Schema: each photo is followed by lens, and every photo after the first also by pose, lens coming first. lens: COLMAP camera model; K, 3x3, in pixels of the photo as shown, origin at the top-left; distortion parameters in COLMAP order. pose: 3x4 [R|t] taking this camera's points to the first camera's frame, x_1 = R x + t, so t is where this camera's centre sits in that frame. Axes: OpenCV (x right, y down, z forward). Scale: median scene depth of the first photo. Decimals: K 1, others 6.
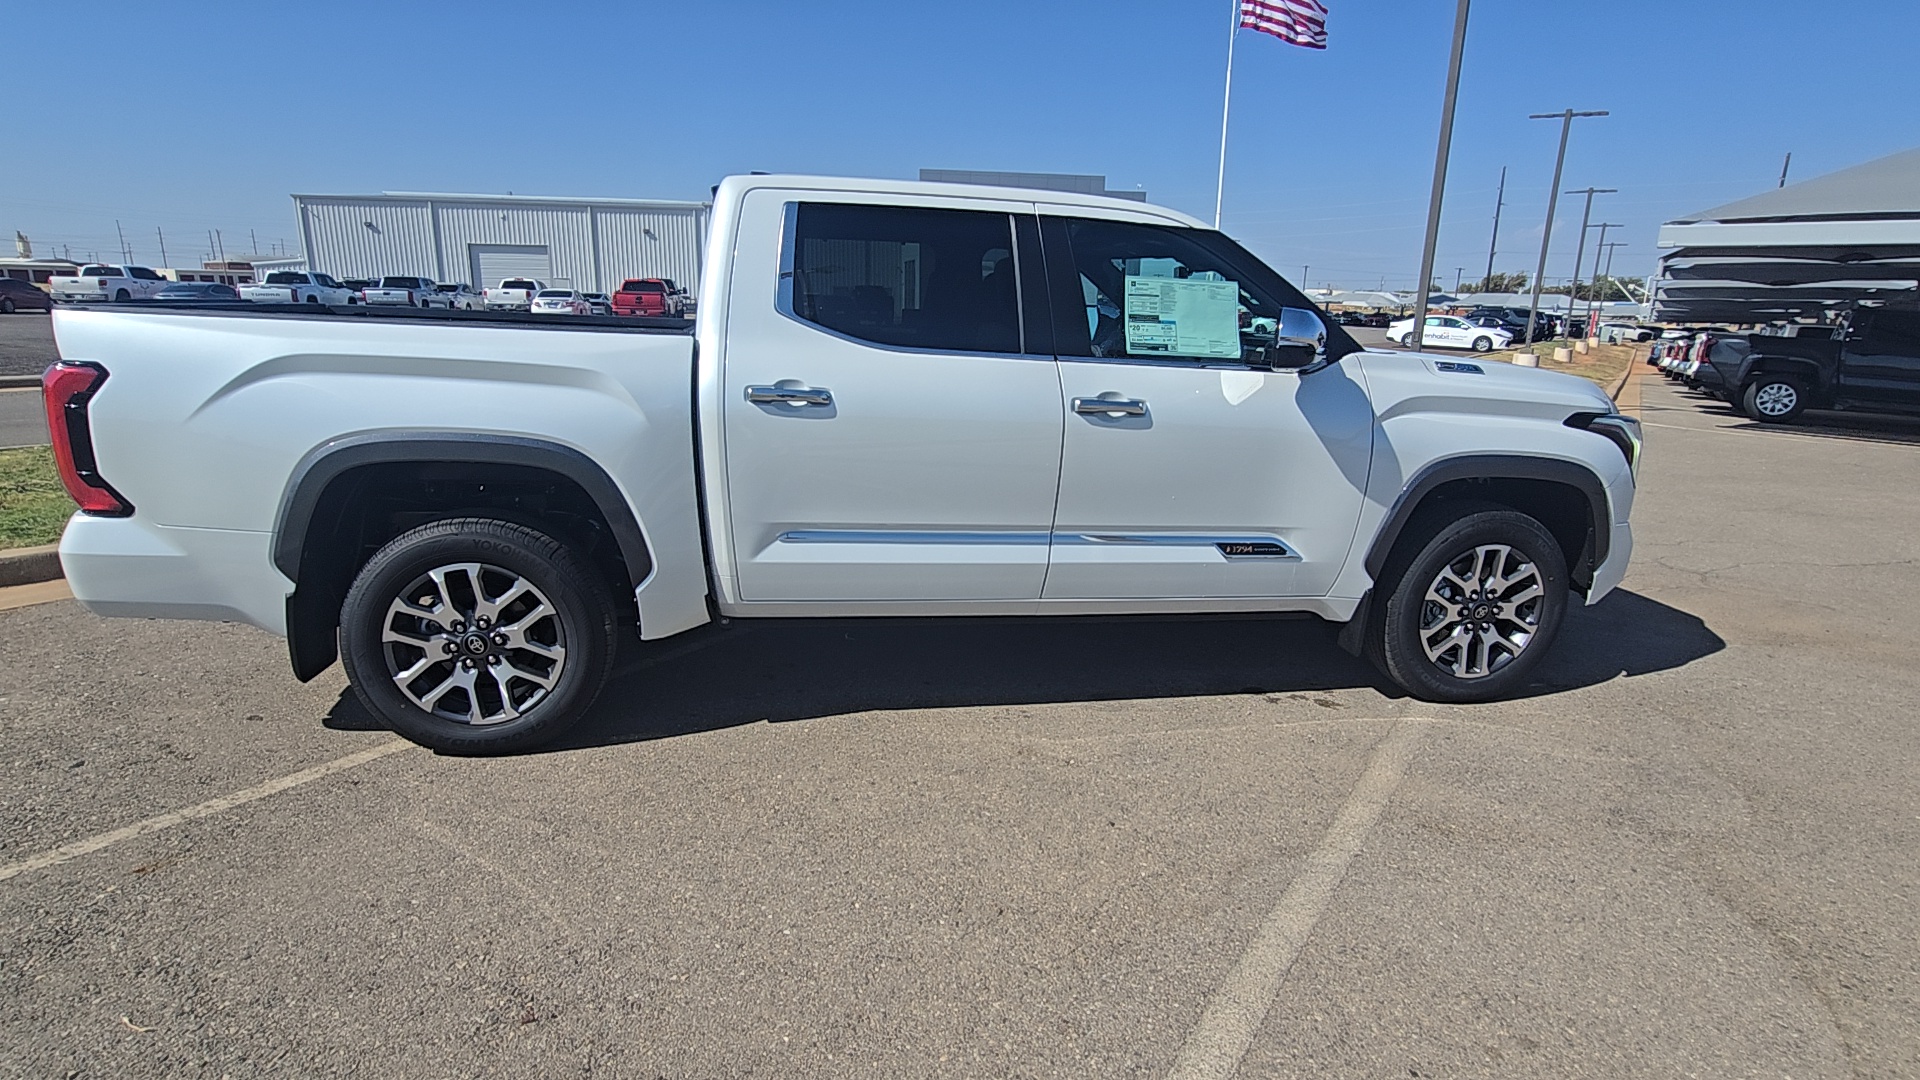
lens RADIAL K [[979.6, 0, 954.1], [0, 979.6, 535.3], [0, 0, 1]] dist [0.006038, -0.002470]
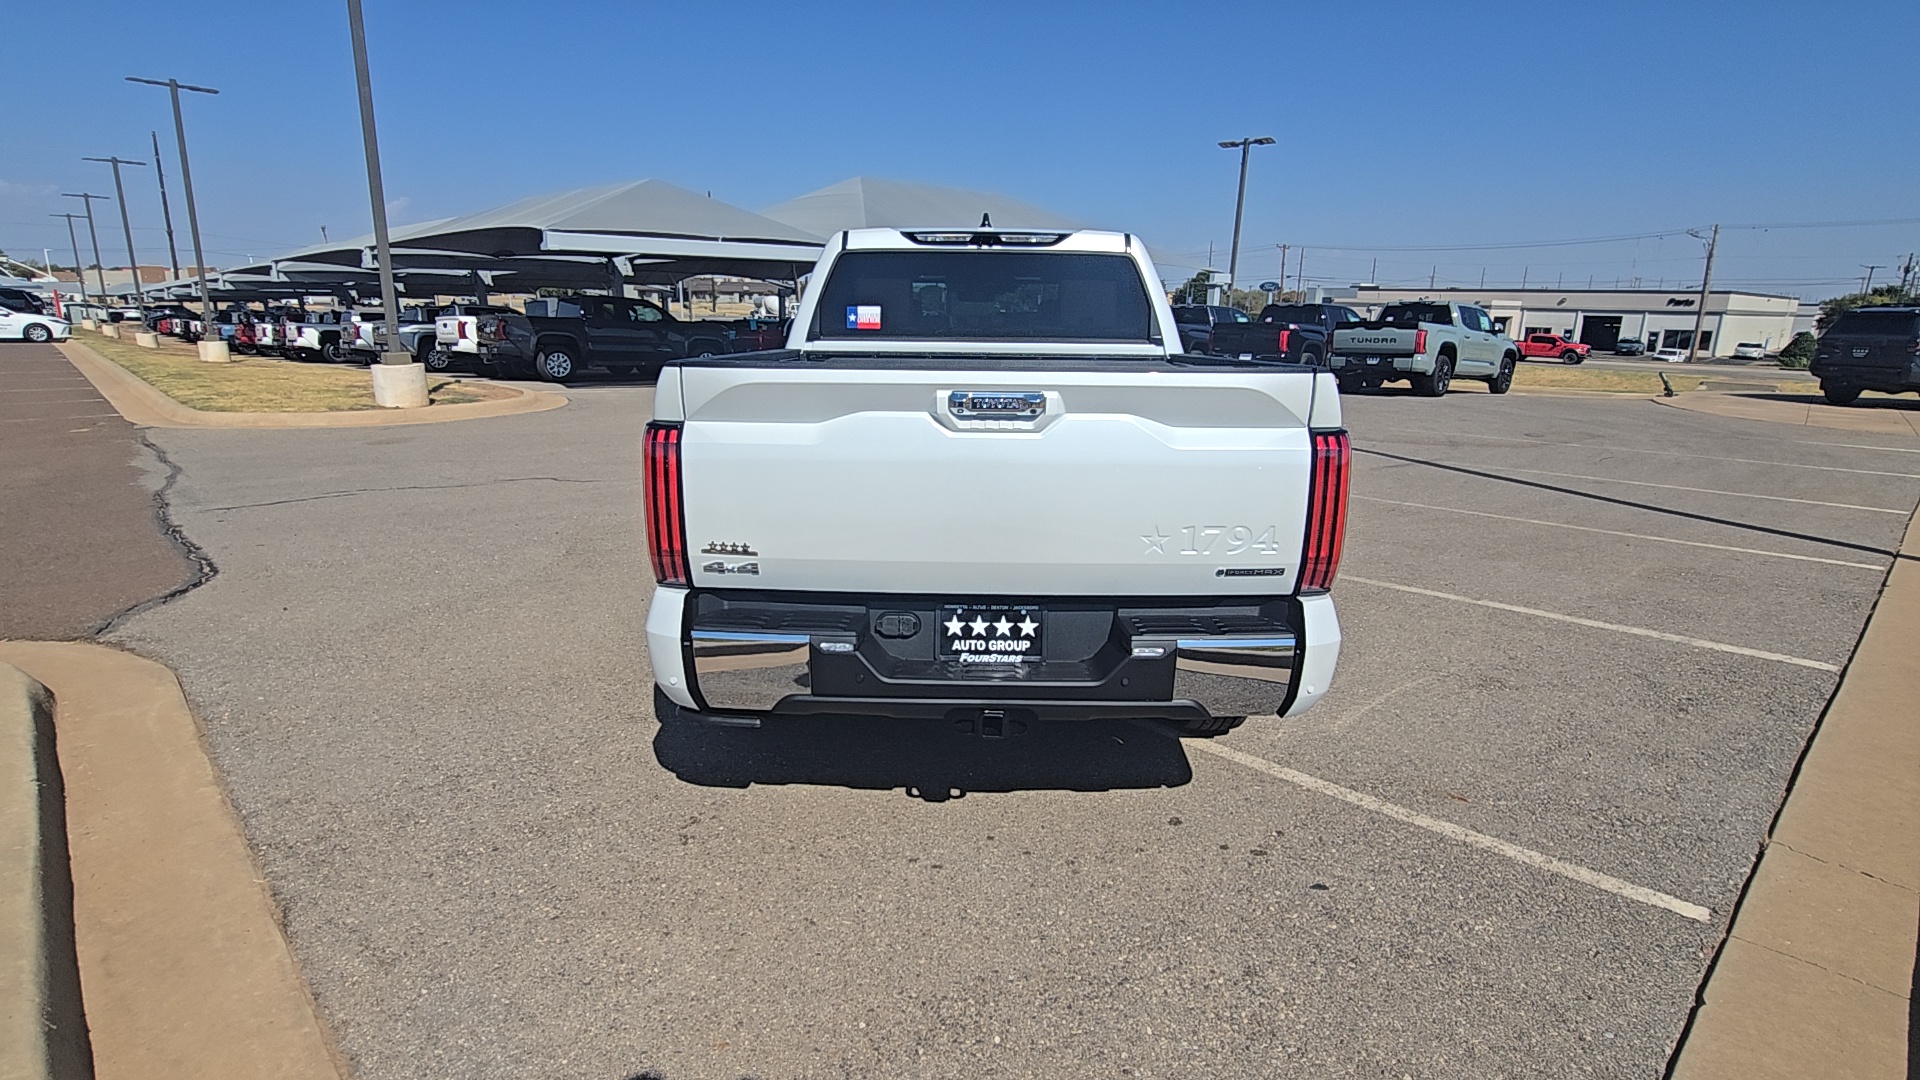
lens RADIAL K [[979.6, 0, 956.9], [0, 979.6, 540.9], [0, 0, 1]] dist [0.006038, -0.002470]
pose [[0.184394, -0.249744, 0.950593, -0.368632], [0.220922, 0.952960, 0.207512, -0.068217], [-0.957702, 0.171743, 0.230894, 0.227529]]
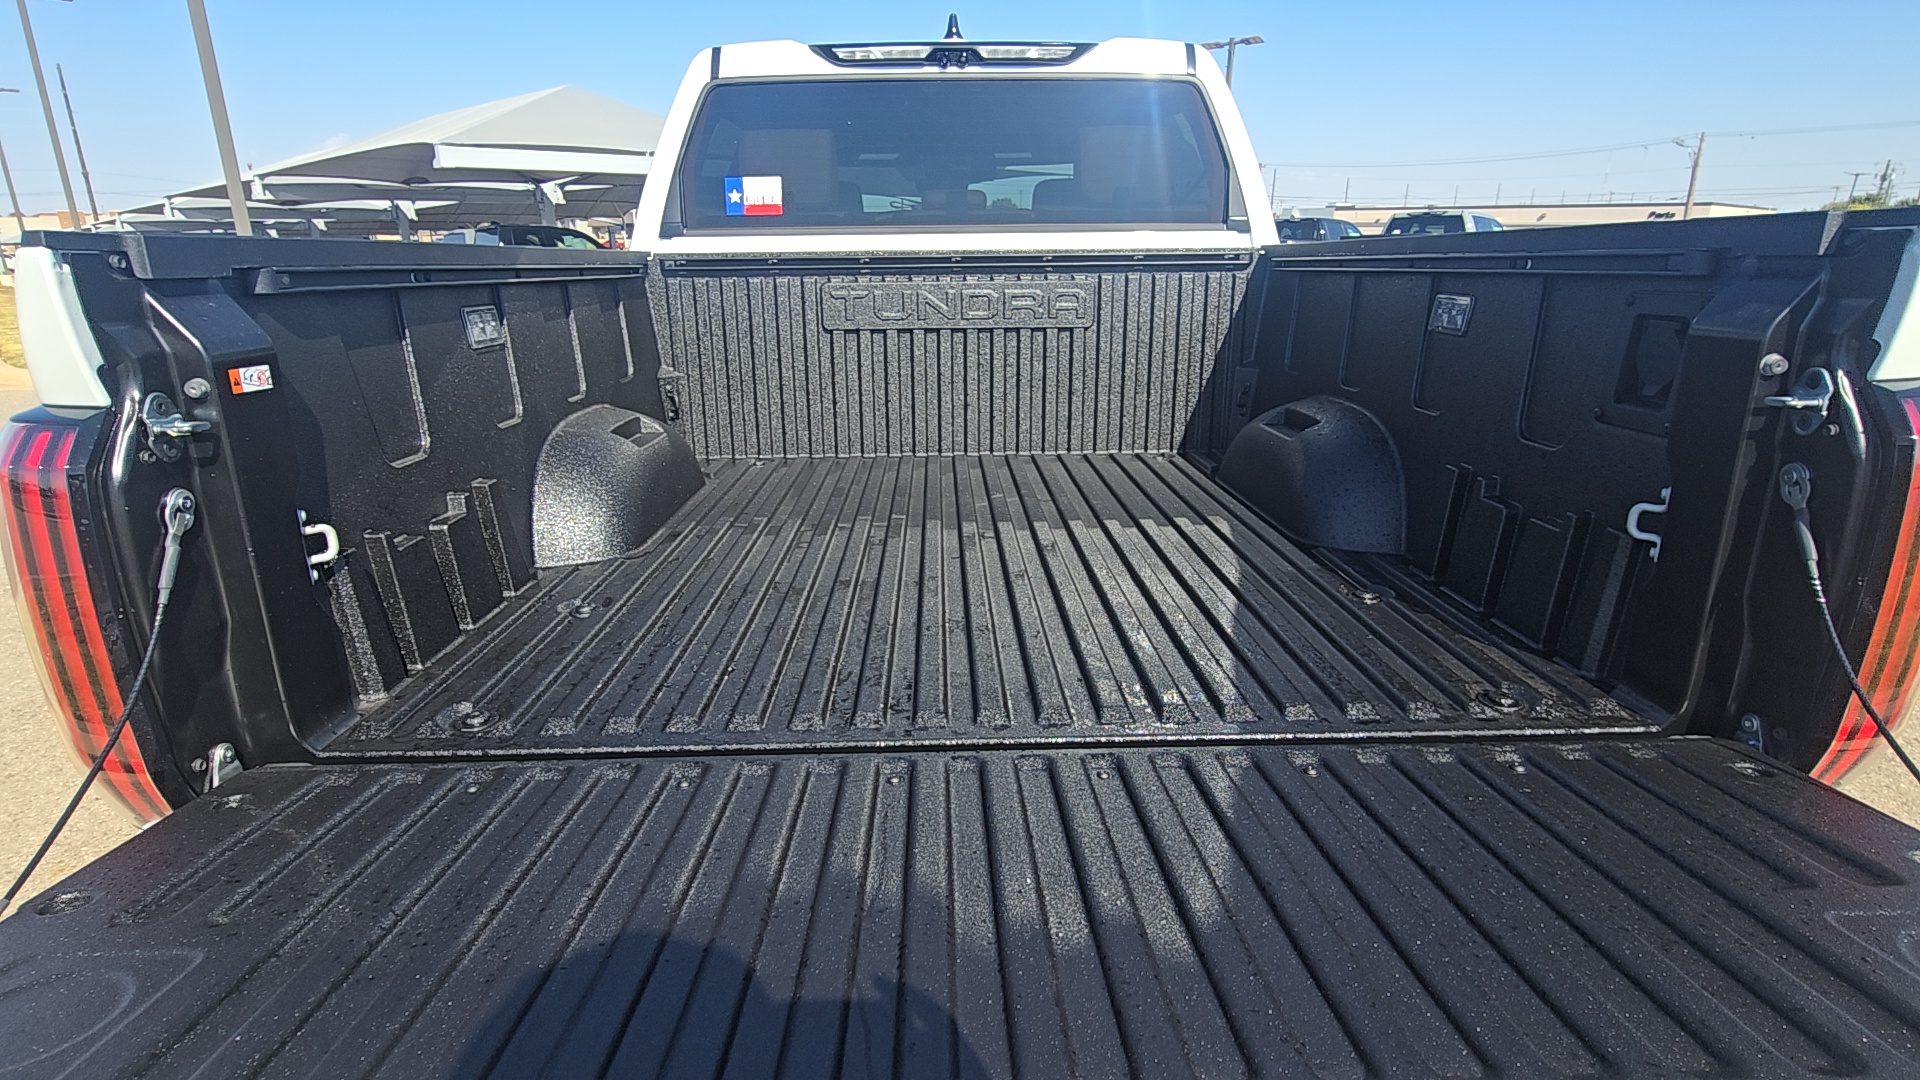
lens RADIAL K [[979.6, 0, 961.5], [0, 979.6, 539.3], [0, 0, 1]] dist [0.006038, -0.002470]
pose [[0.148113, -0.315005, 0.937462, -0.255045], [0.241511, 0.930738, 0.274588, -0.059062], [-0.959028, 0.185738, 0.213932, 0.248993]]
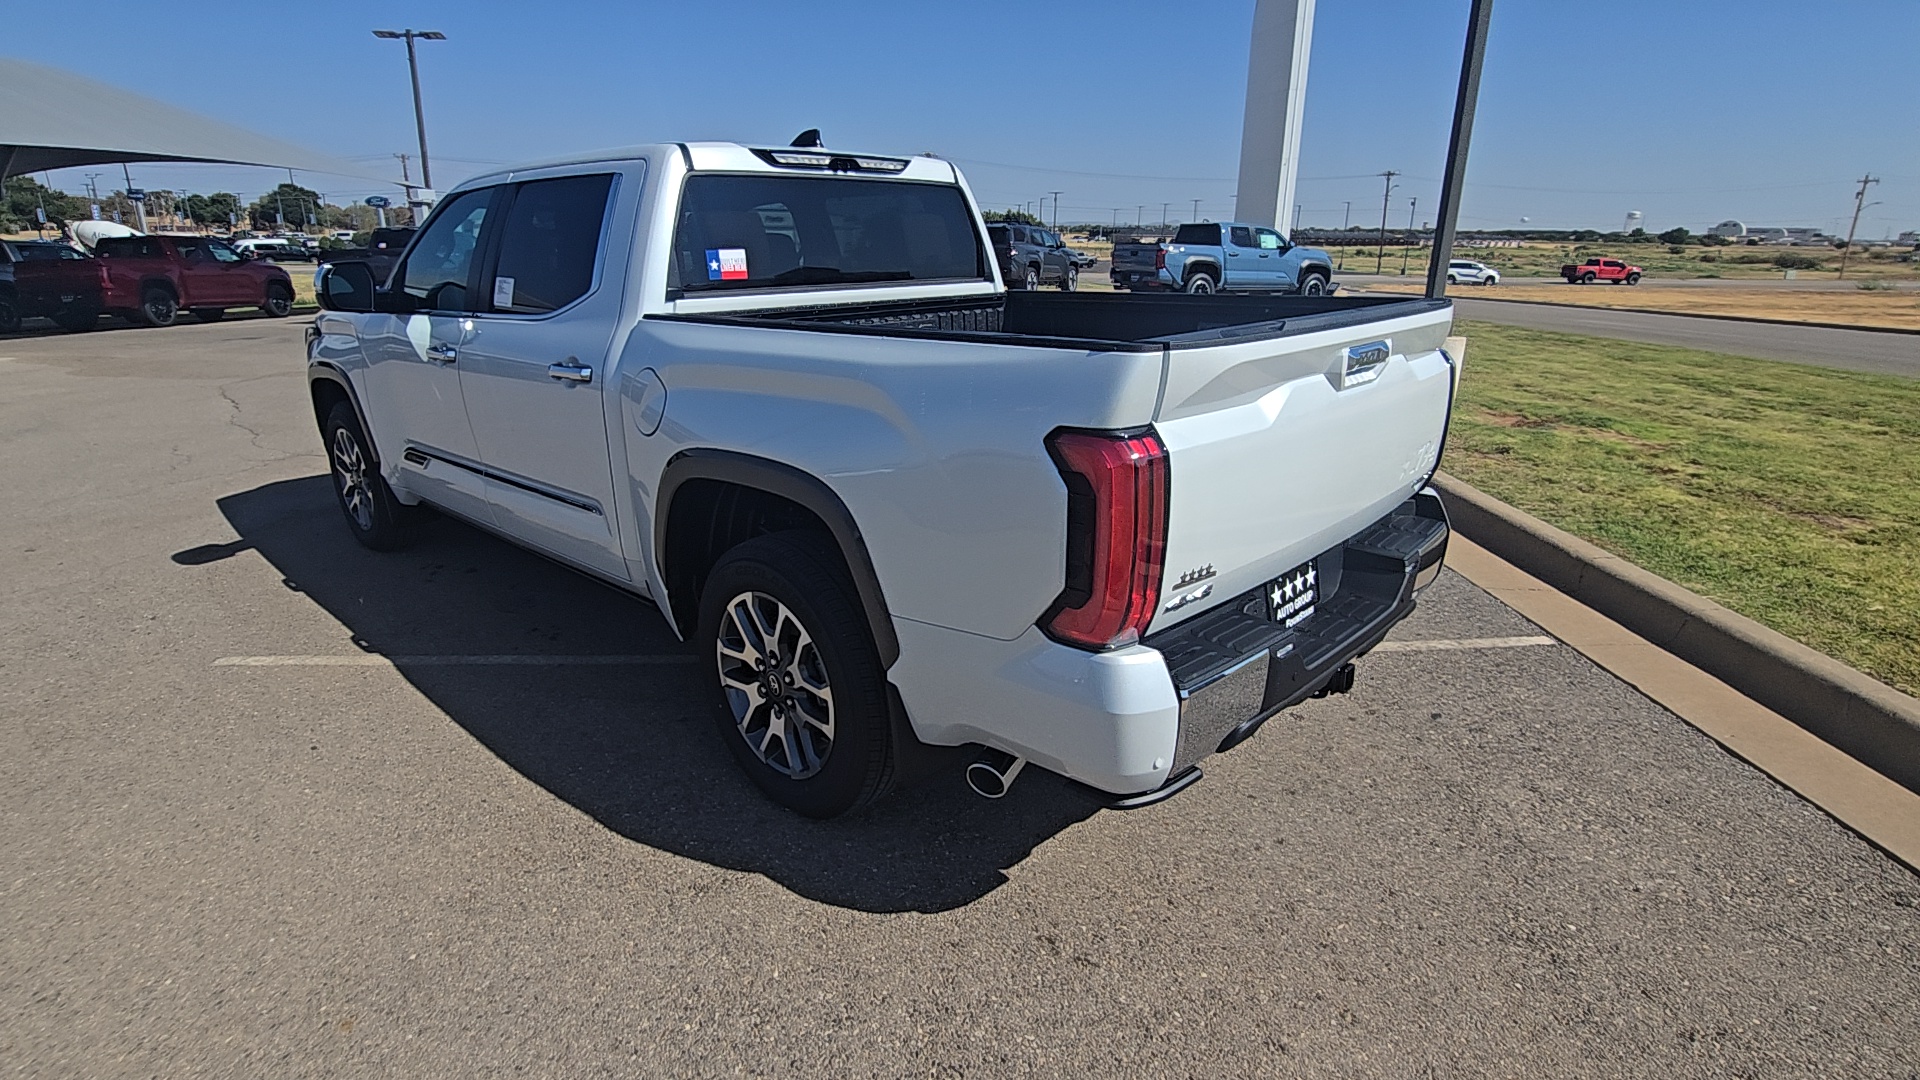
lens RADIAL K [[979.6, 0, 959.8], [0, 979.6, 531.5], [0, 0, 1]] dist [0.006038, -0.002470]
pose [[-0.601751, -0.258722, 0.755618, -0.290362], [0.171192, 0.882309, 0.438433, -0.112566], [-0.780121, 0.393184, -0.486639, 0.403018]]
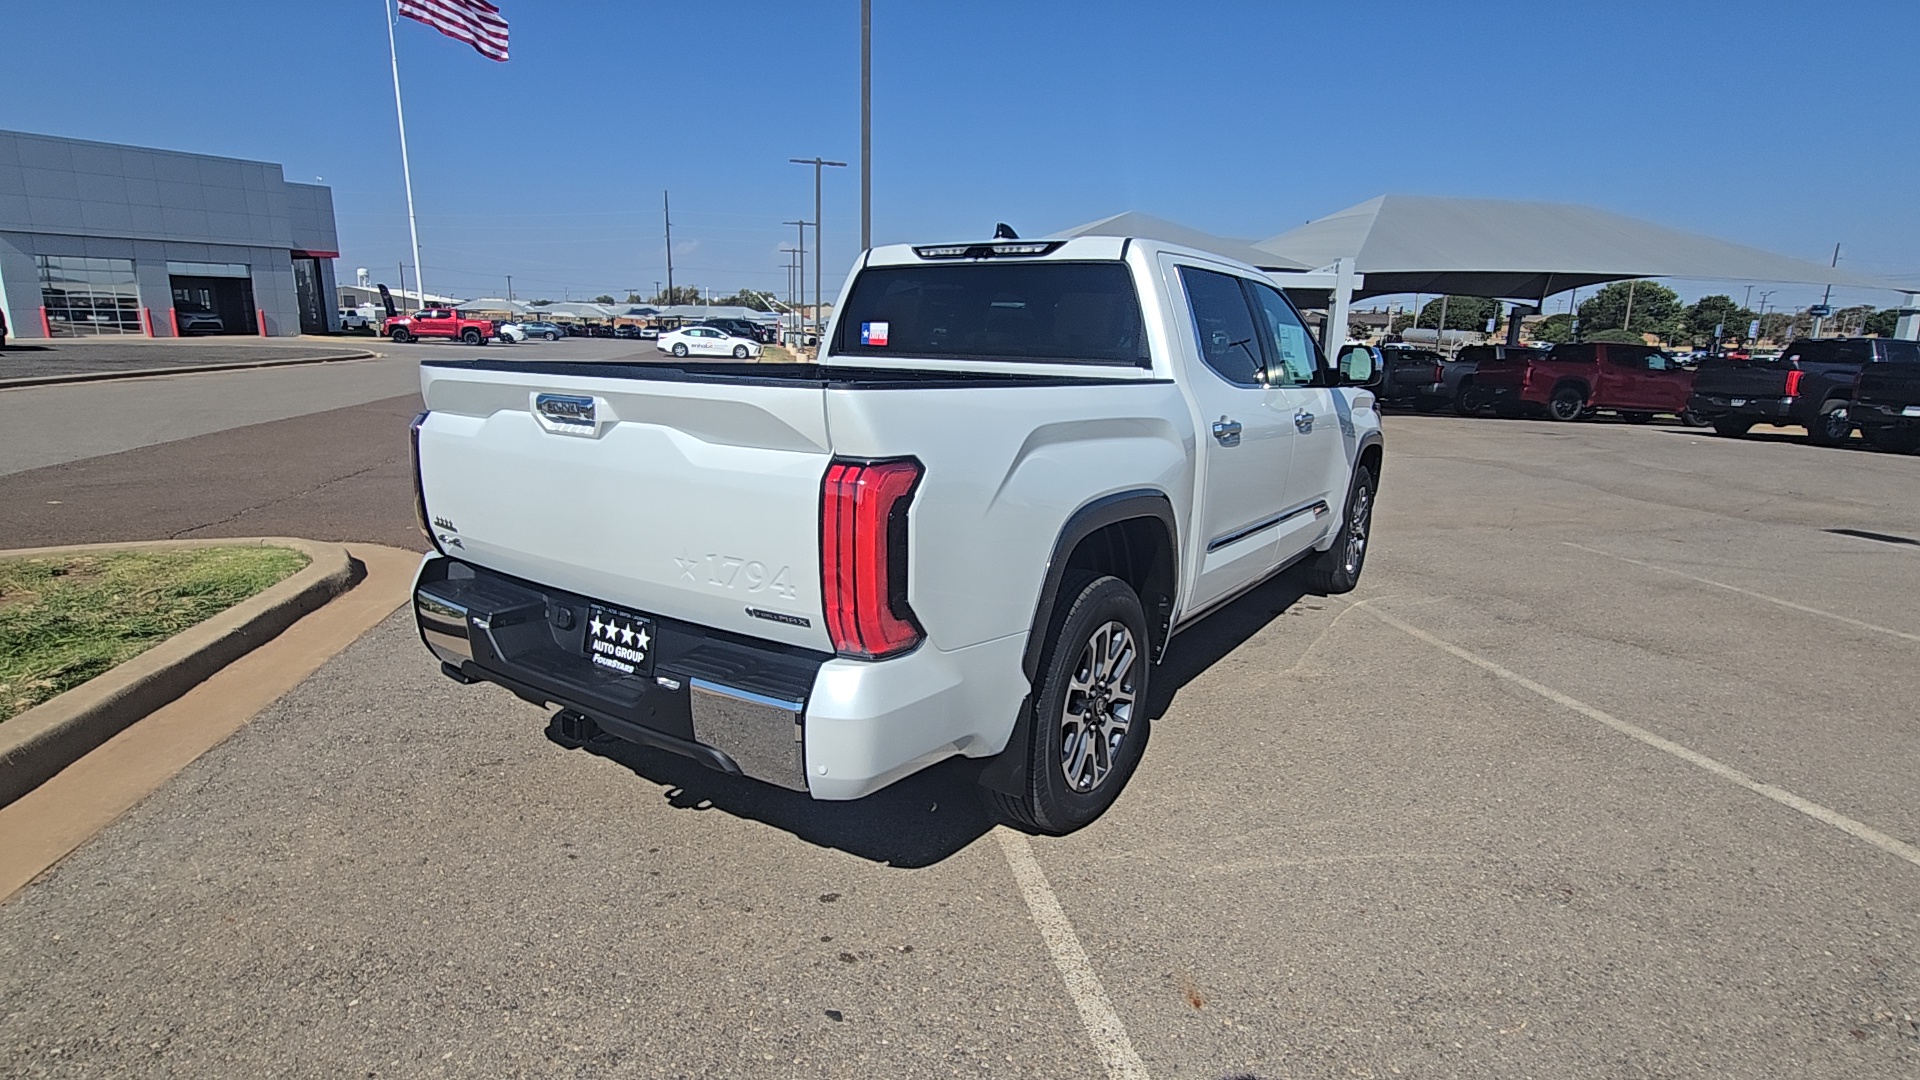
lens RADIAL K [[979.6, 0, 953.8], [0, 979.6, 542.2], [0, 0, 1]] dist [0.006038, -0.002470]
pose [[0.698721, -0.163246, 0.696519, -0.275084], [0.164606, 0.984180, 0.065539, -0.030509], [-0.696199, 0.068858, 0.714538, 0.086277]]
